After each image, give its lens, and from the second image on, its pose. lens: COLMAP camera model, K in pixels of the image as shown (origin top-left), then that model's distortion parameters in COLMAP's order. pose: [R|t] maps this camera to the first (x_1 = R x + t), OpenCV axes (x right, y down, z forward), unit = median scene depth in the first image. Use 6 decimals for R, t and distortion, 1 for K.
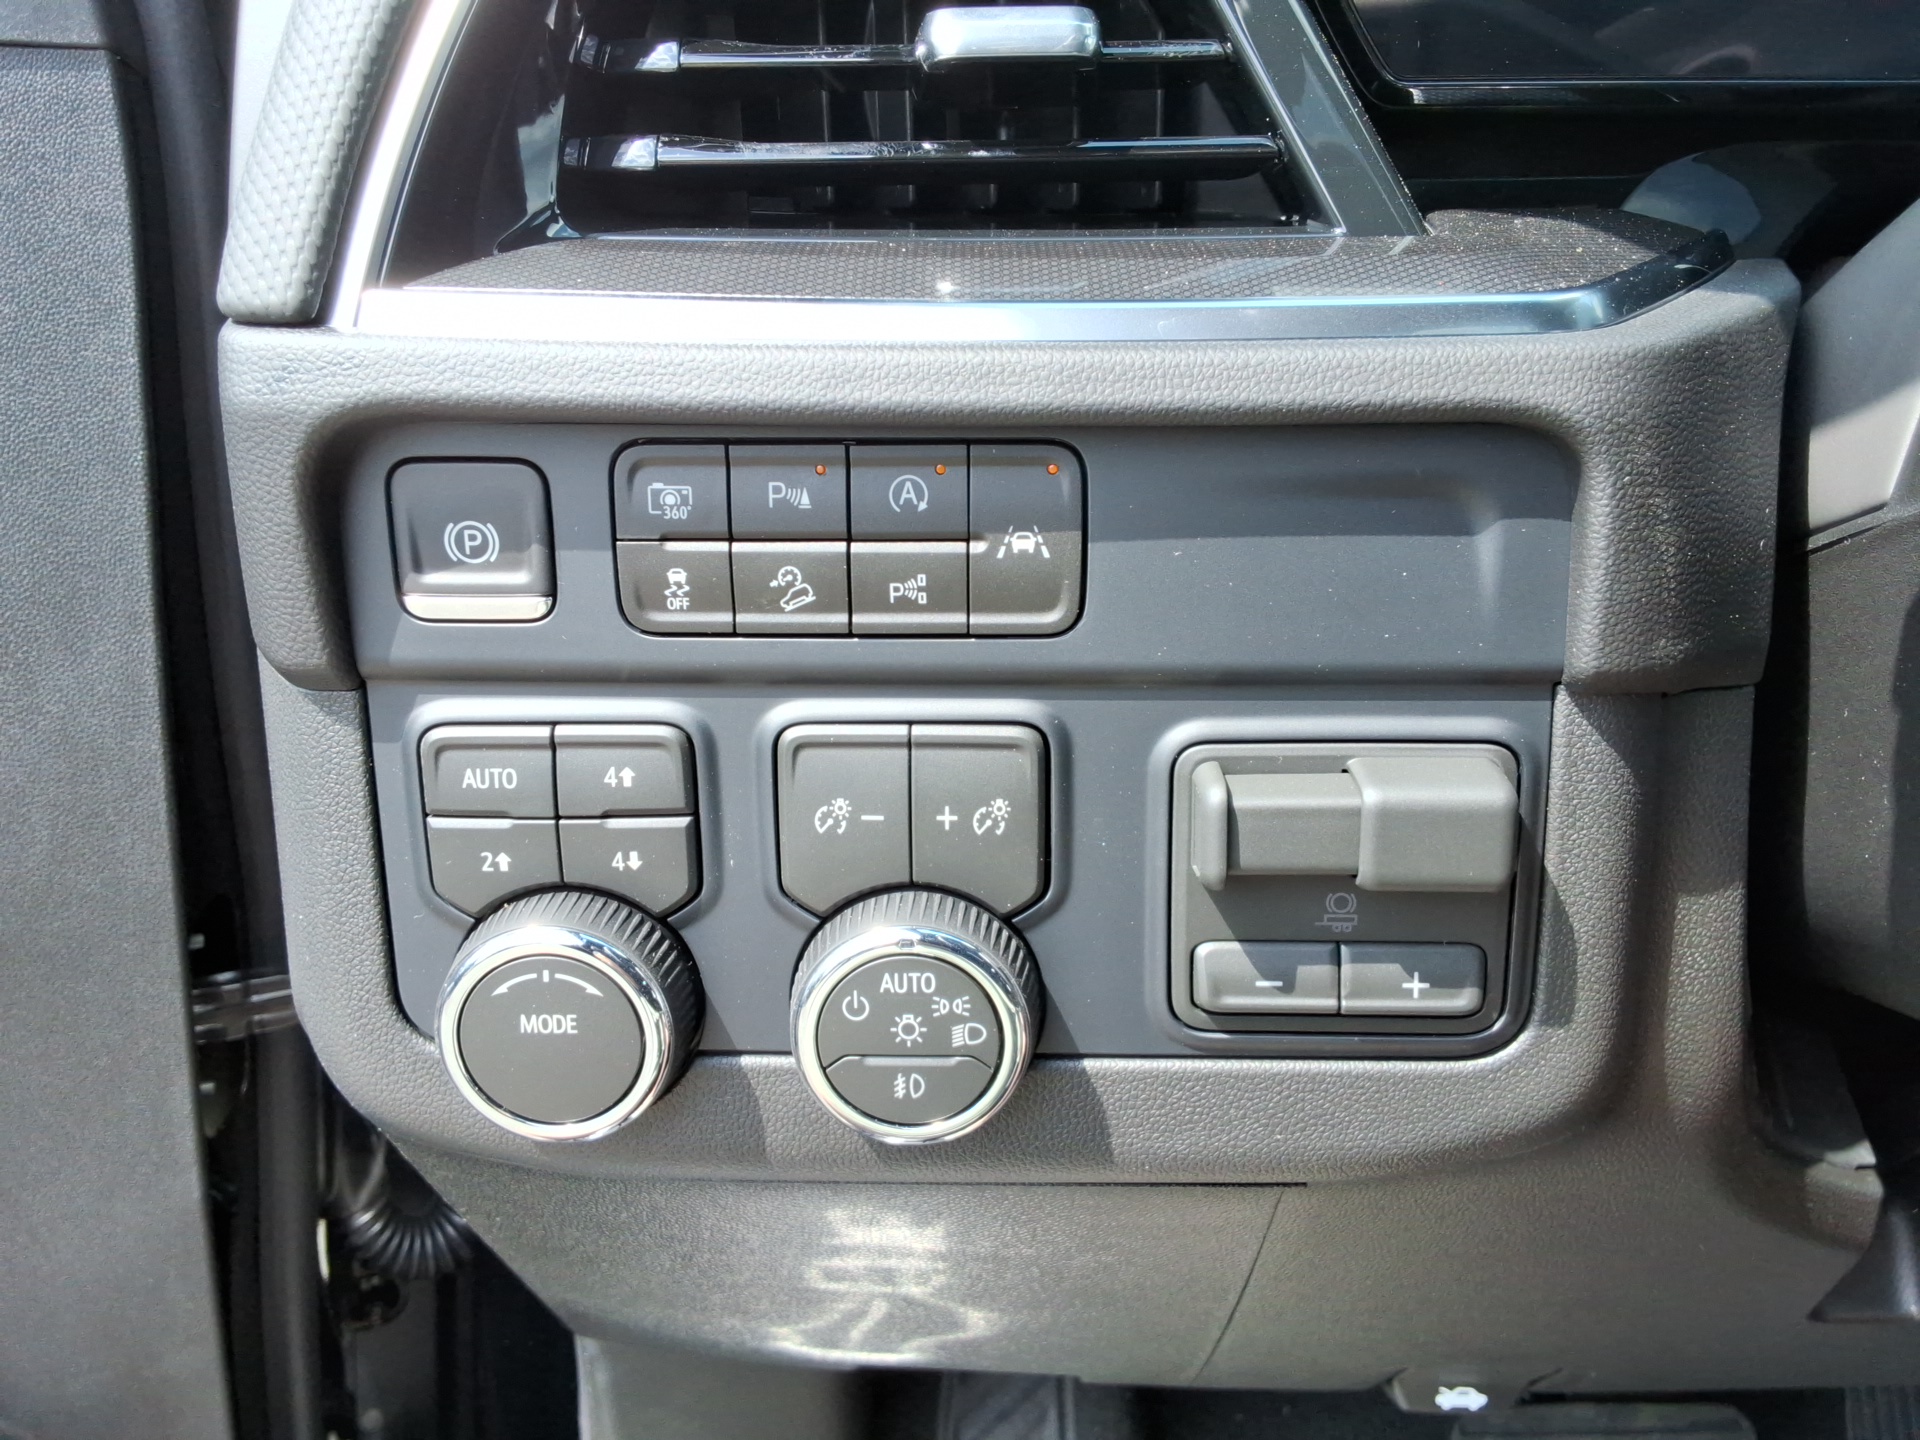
lens RADIAL K [[1546.2, 0, 974.1], [0, 1546.2, 694.8], [0, 0, 1]] dist [0.112400, -0.179997]
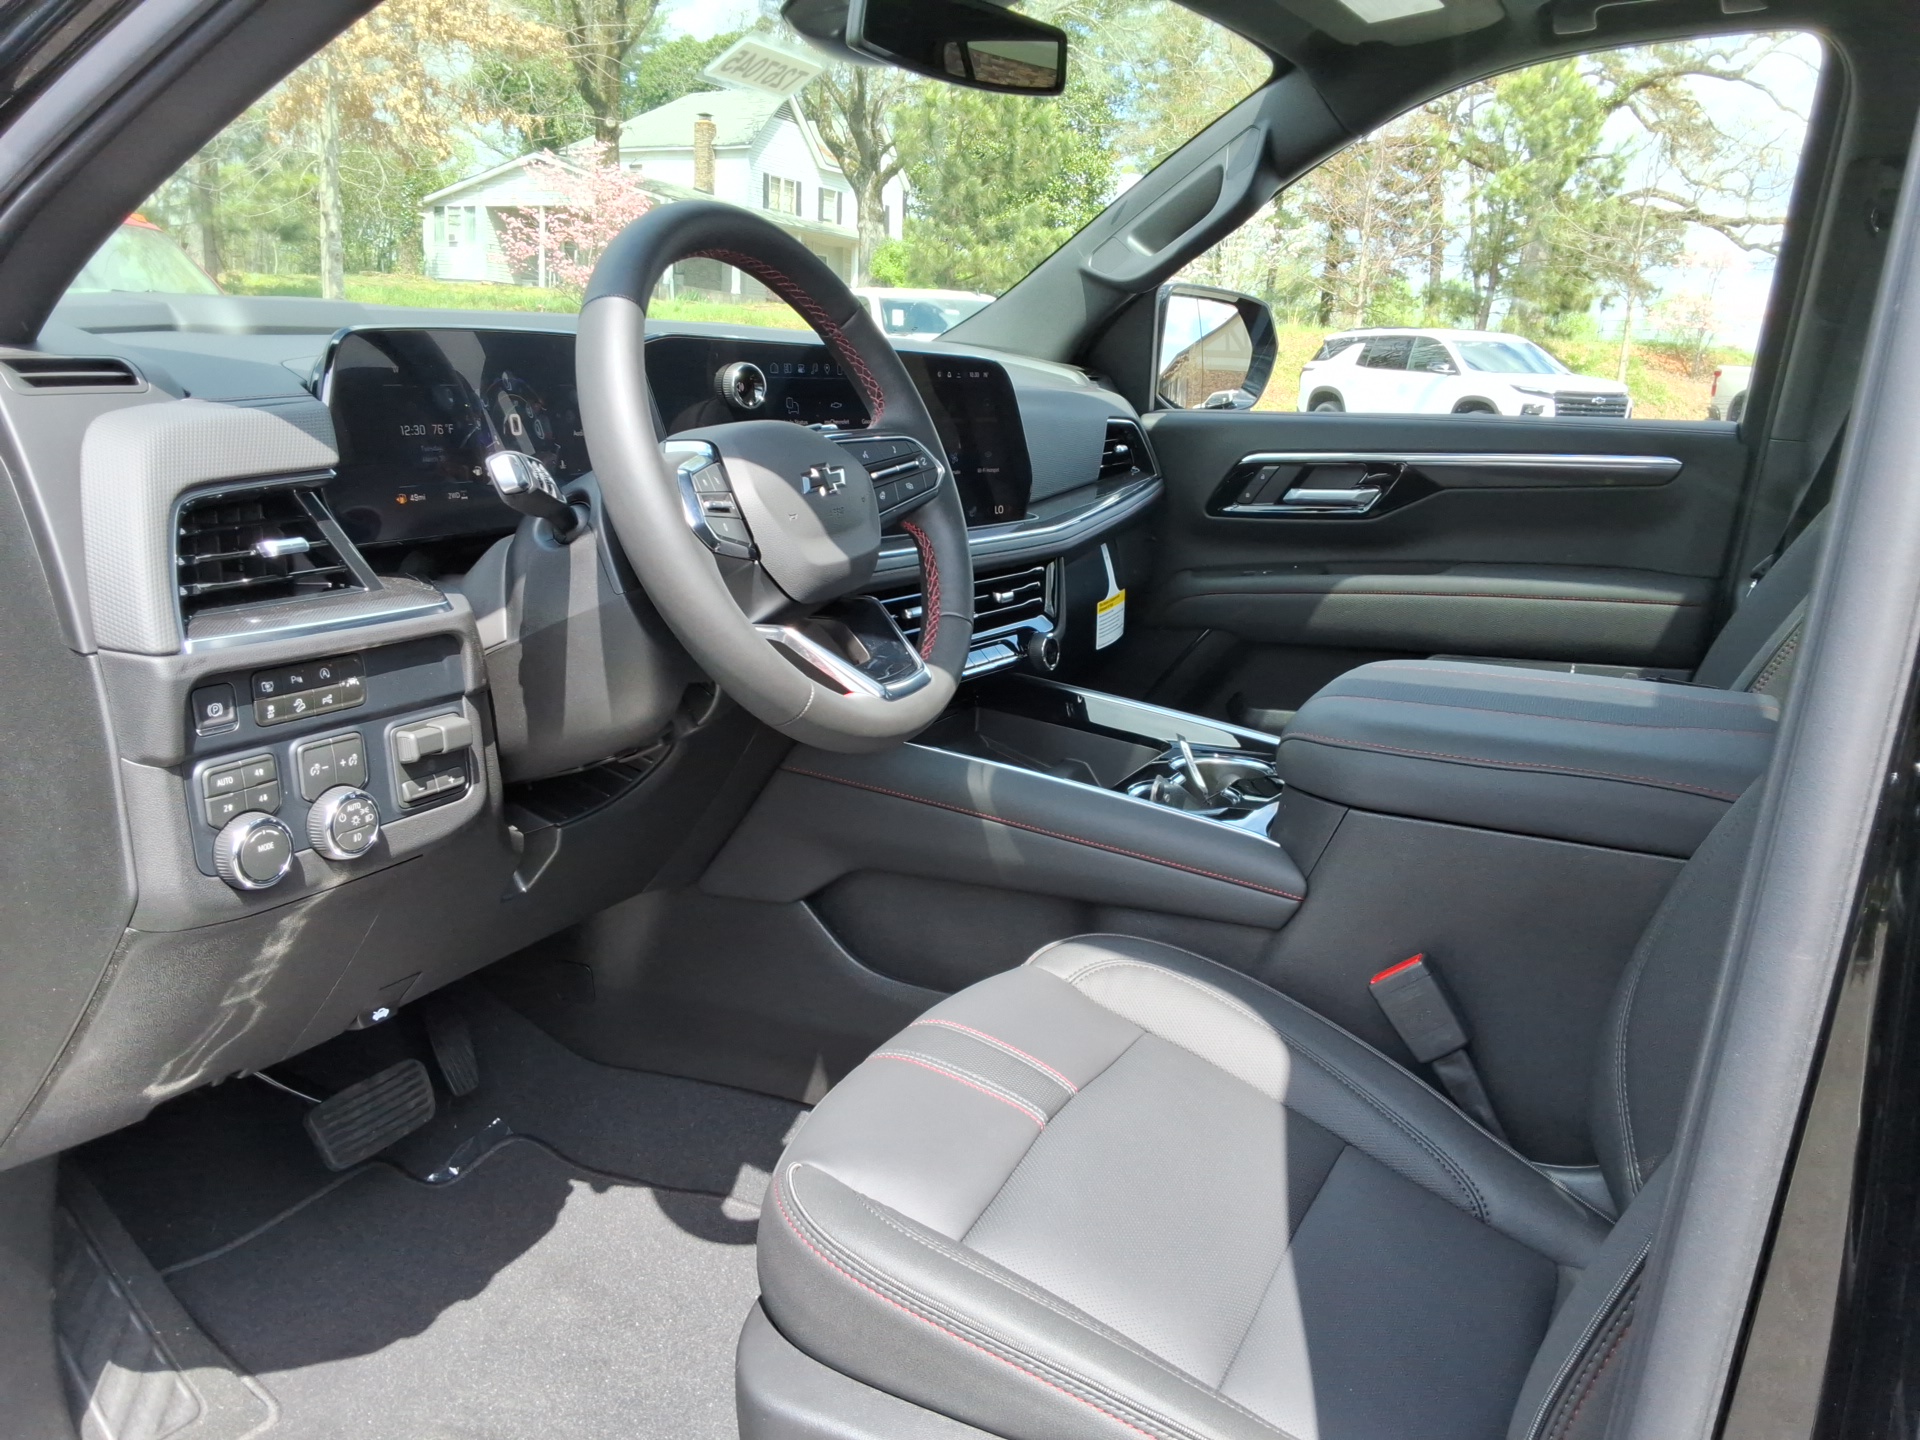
lens RADIAL K [[1546.2, 0, 974.1], [0, 1546.2, 694.8], [0, 0, 1]] dist [0.112400, -0.179997]
pose [[0.429431, -0.174152, 0.886149, -2.510916], [0.253197, 0.965094, 0.066967, 0.054776], [-0.866880, 0.195612, 0.458536, -1.888503]]
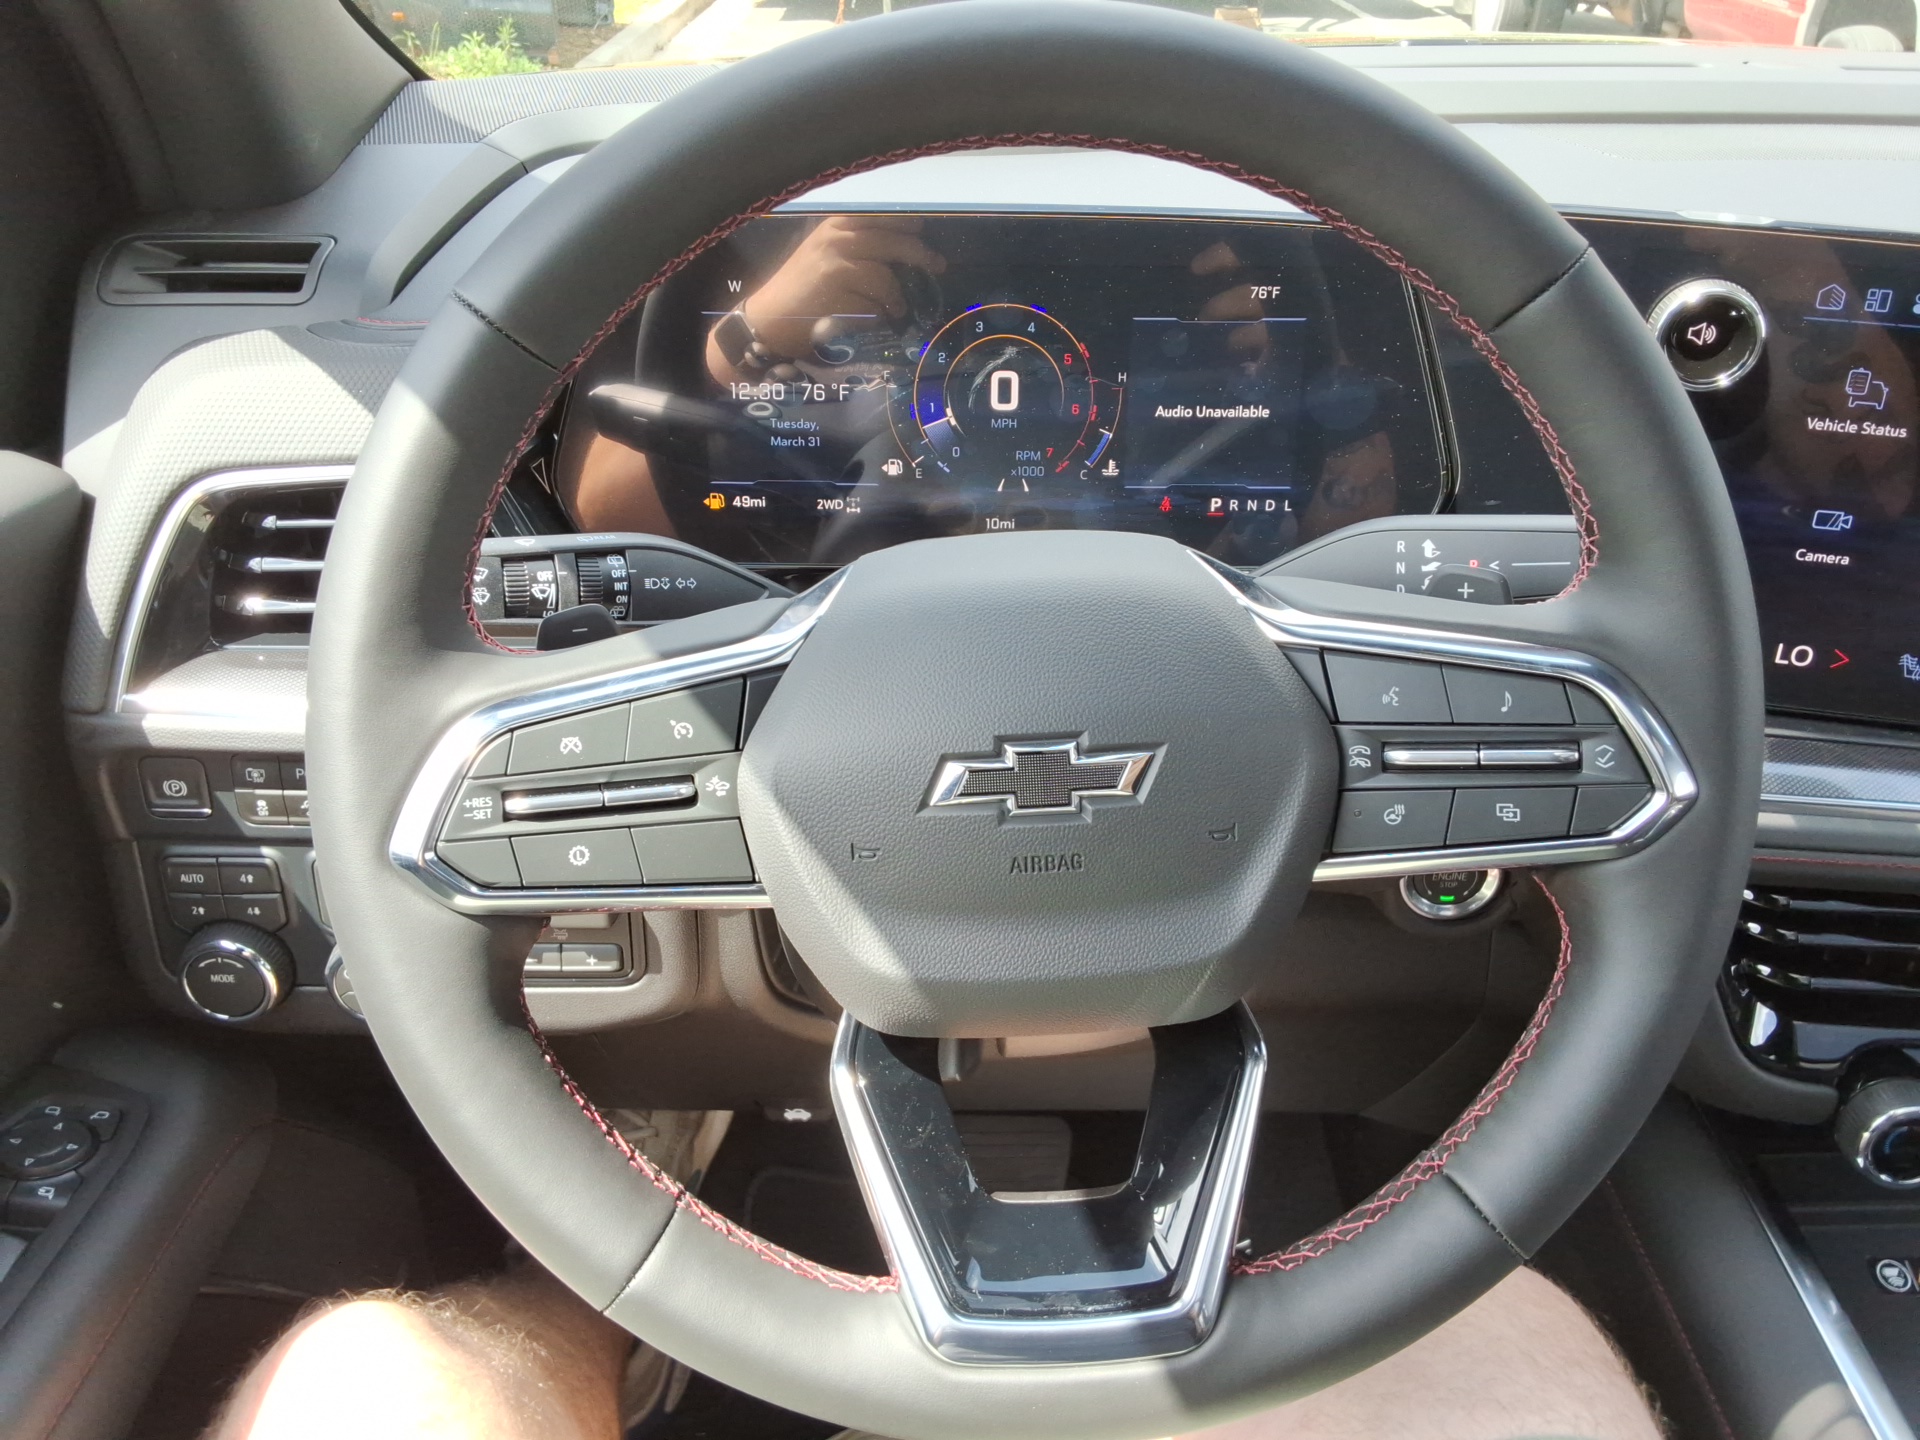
lens RADIAL K [[1546.2, 0, 974.1], [0, 1546.2, 694.8], [0, 0, 1]] dist [0.112400, -0.179997]
pose [[0.999460, 0.008855, 0.031657, 0.800780], [-0.013962, 0.986205, 0.164936, -0.633508], [-0.029760, -0.165289, 0.985796, -1.346688]]
